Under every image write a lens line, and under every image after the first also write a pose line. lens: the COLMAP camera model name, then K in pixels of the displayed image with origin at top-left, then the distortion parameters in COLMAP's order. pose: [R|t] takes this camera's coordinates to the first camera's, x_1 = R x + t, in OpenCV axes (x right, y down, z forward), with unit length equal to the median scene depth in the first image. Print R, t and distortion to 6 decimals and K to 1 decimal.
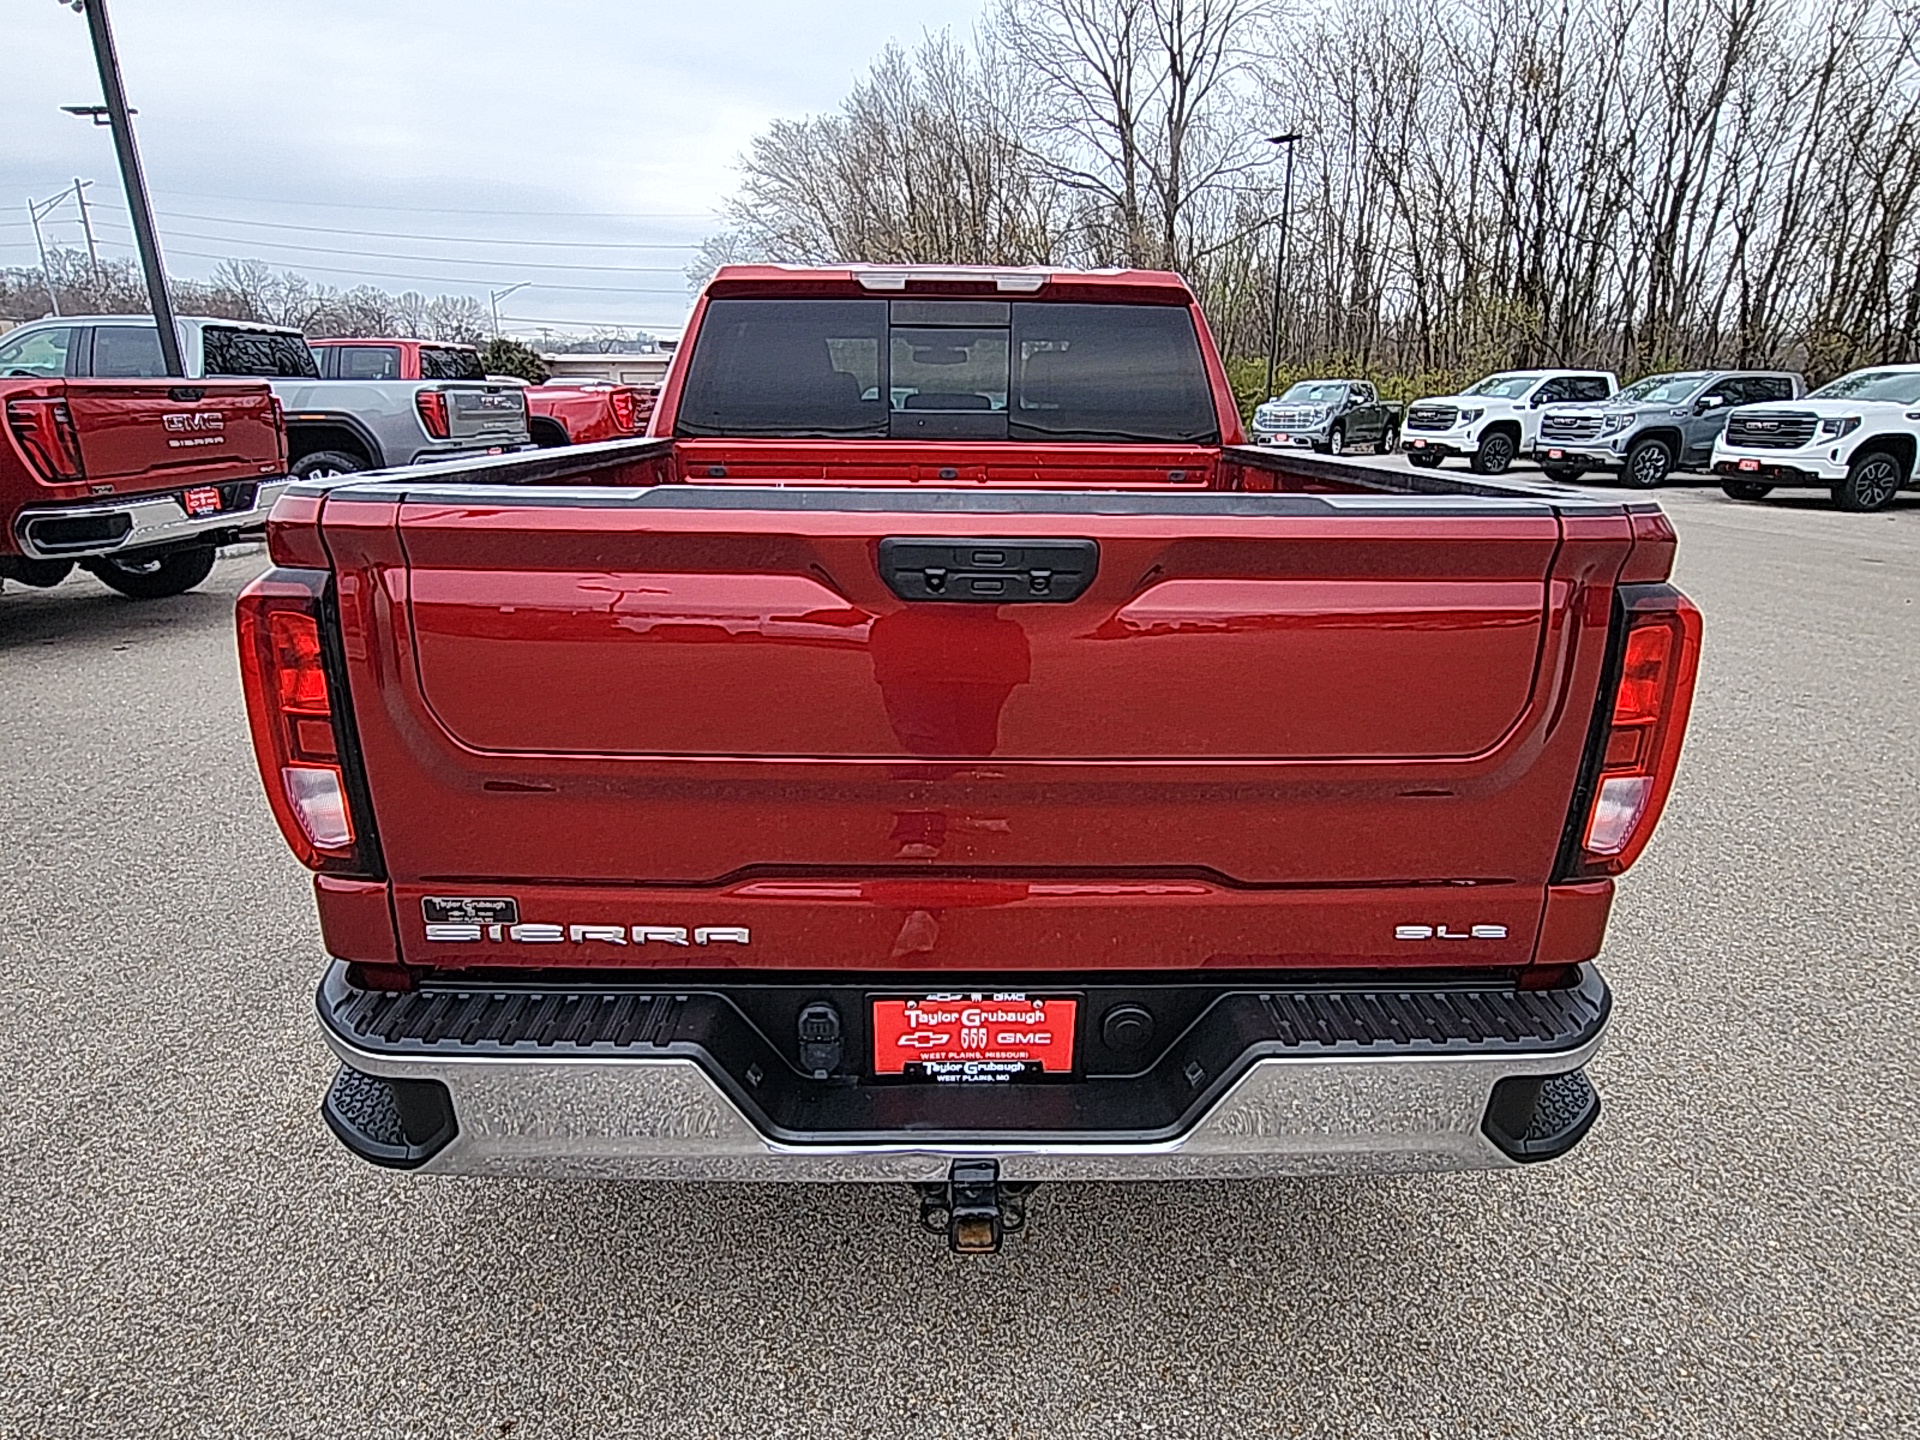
lens RADIAL K [[1009.3, 0, 946.8], [0, 1009.3, 710.4], [0, 0, 1]] dist [0.006156, -0.001379]
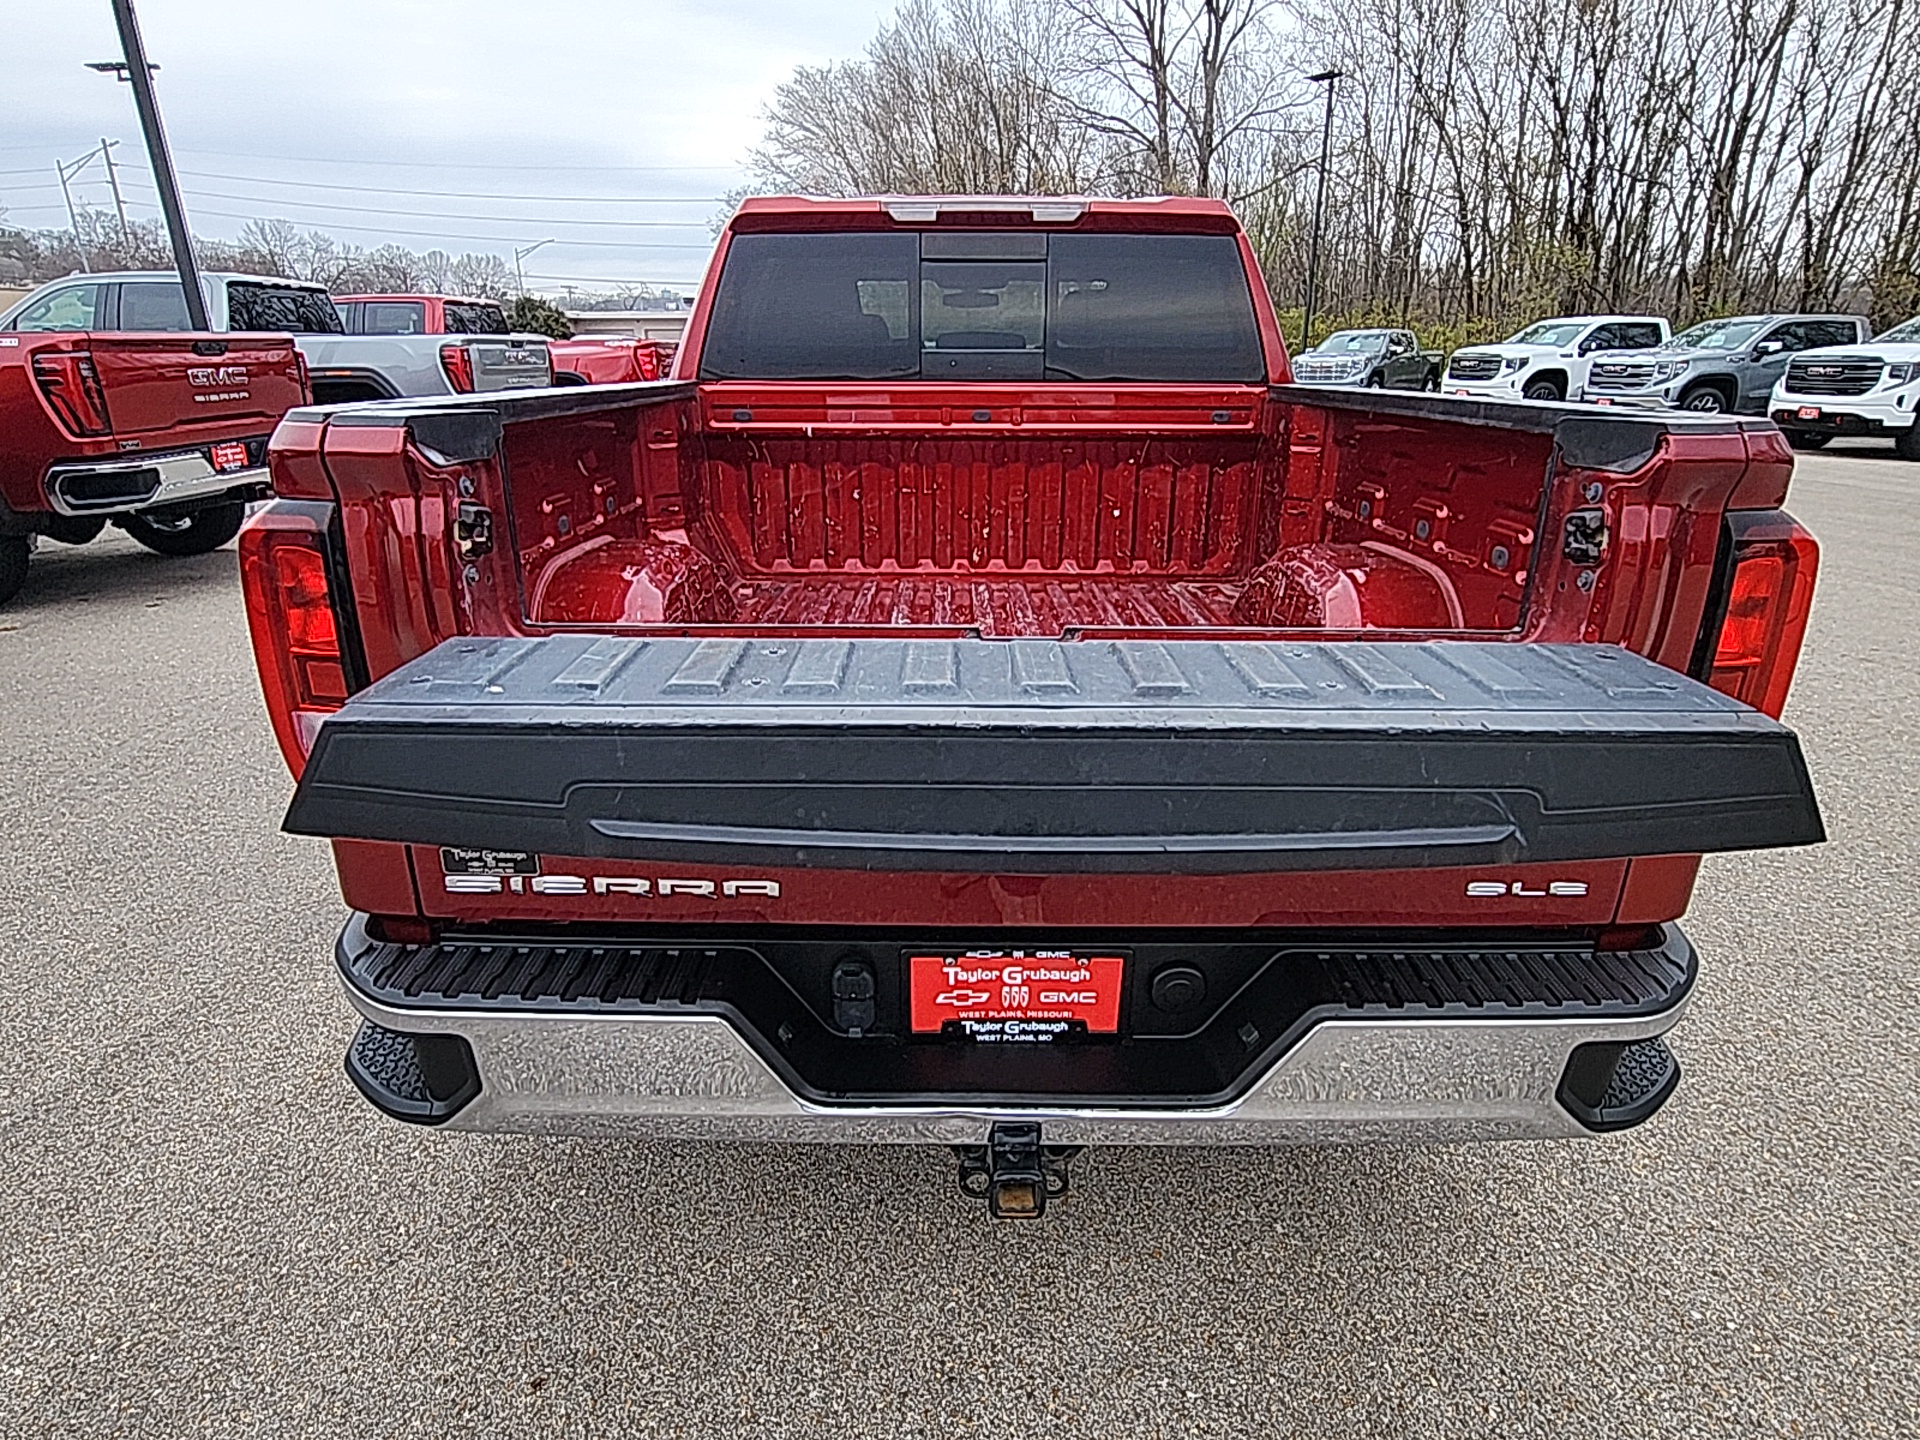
lens RADIAL K [[1009.3, 0, 946.8], [0, 1009.3, 710.4], [0, 0, 1]] dist [0.006156, -0.001379]
pose [[0.999651, 0.000404, -0.026396, -0.001207], [0.000633, 0.999228, 0.039281, 0.001654], [0.026392, -0.039284, 0.998880, 0.005575]]
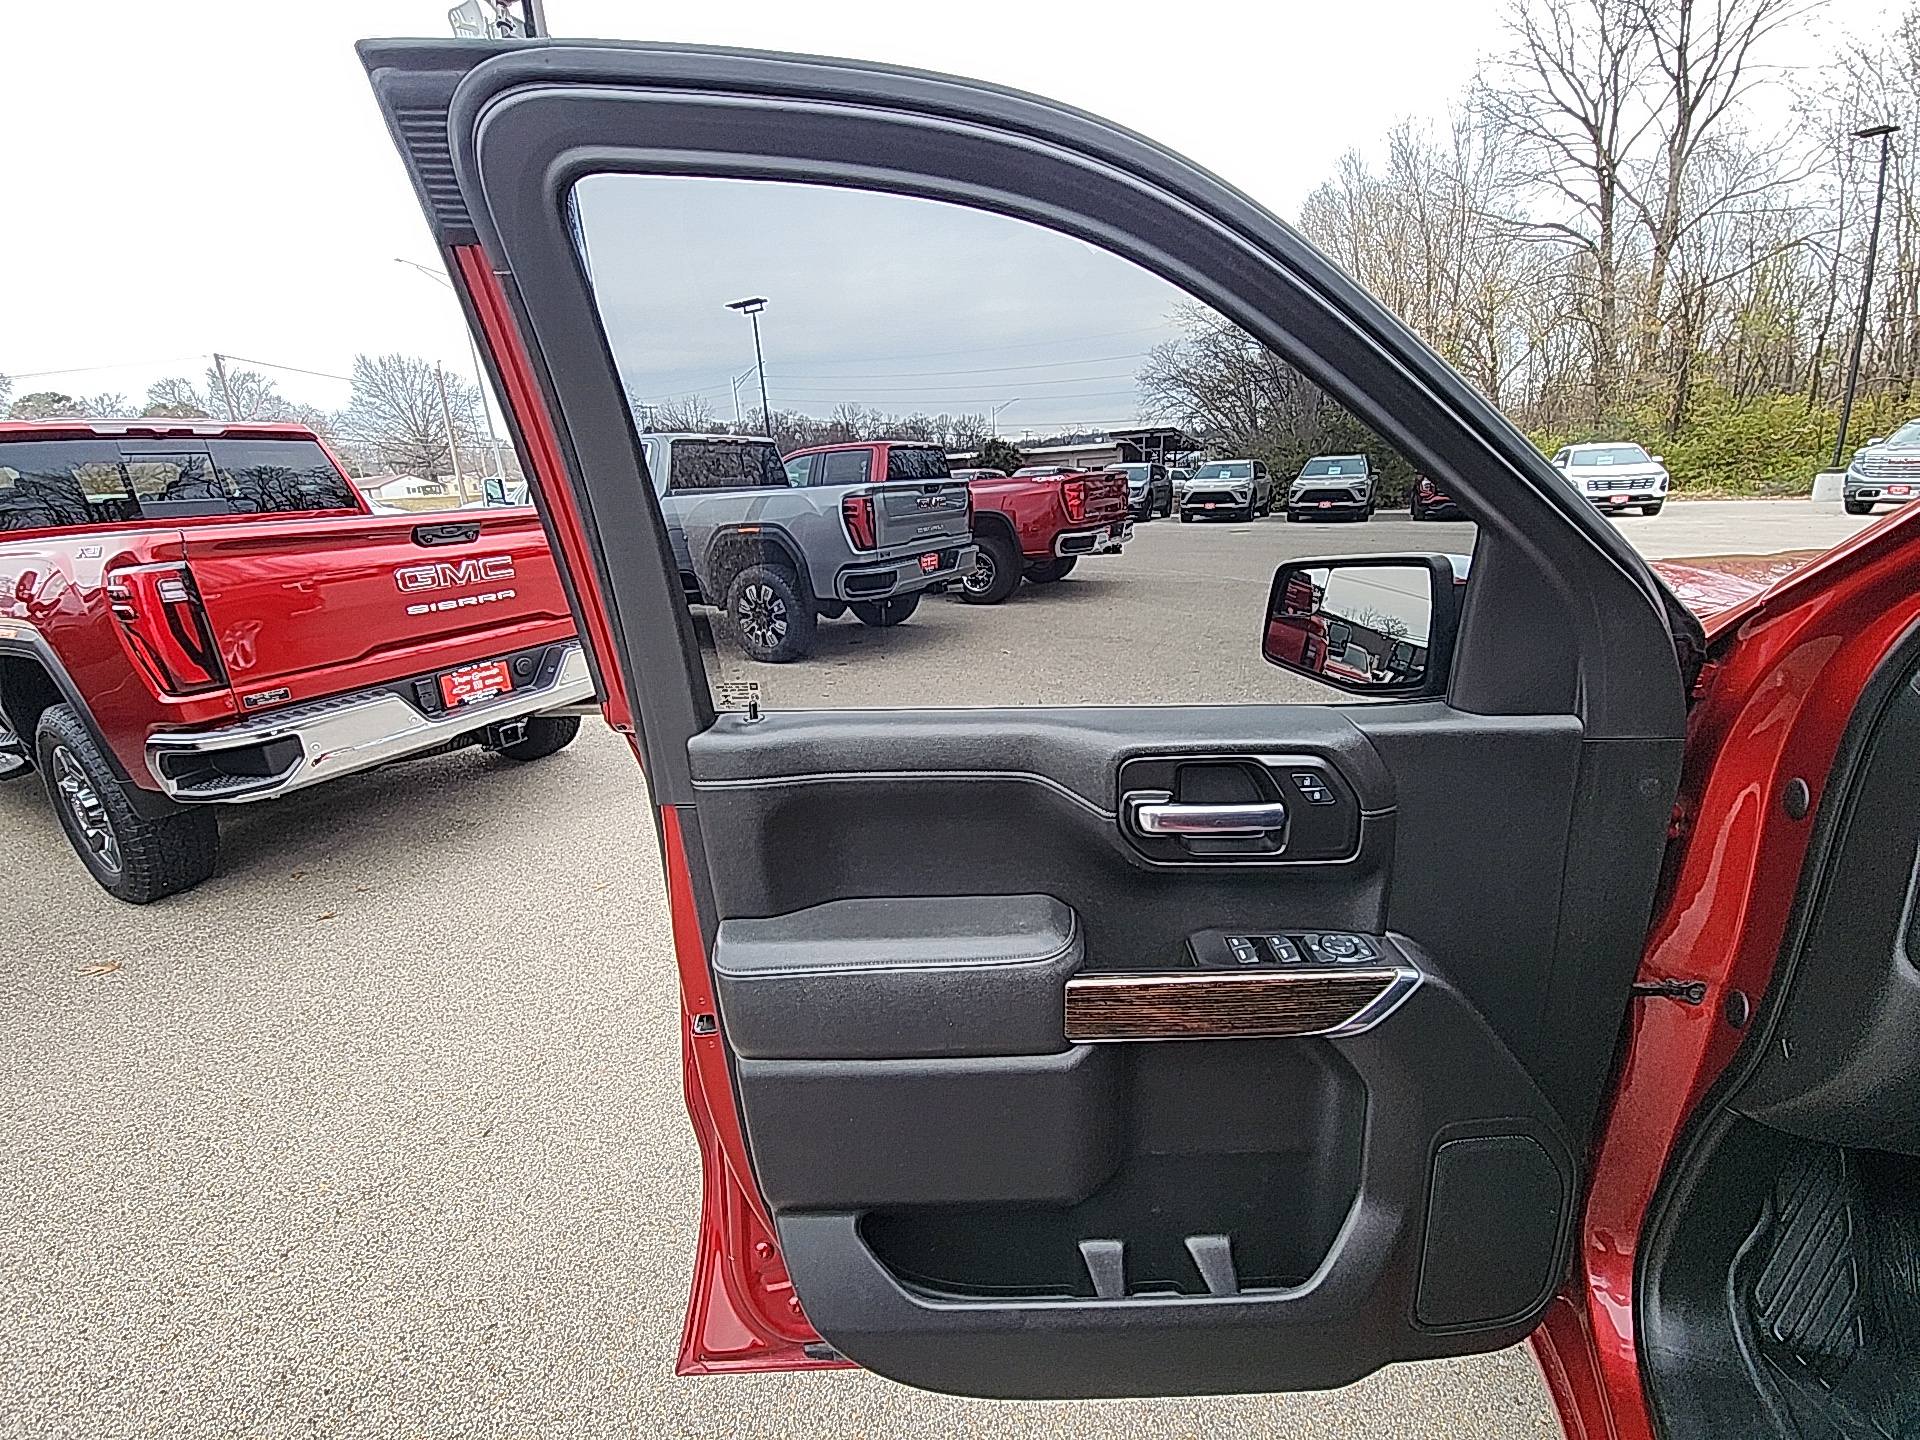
lens RADIAL K [[771.6, 0, 953.9], [0, 771.6, 710.7], [0, 0, 1]] dist [0.000619, -0.000718]
pose [[0.898984, 0.075226, -0.431473, -0.087133], [-0.076490, 0.996966, 0.014449, -0.092485], [0.431251, 0.020014, 0.902010, 0.277236]]
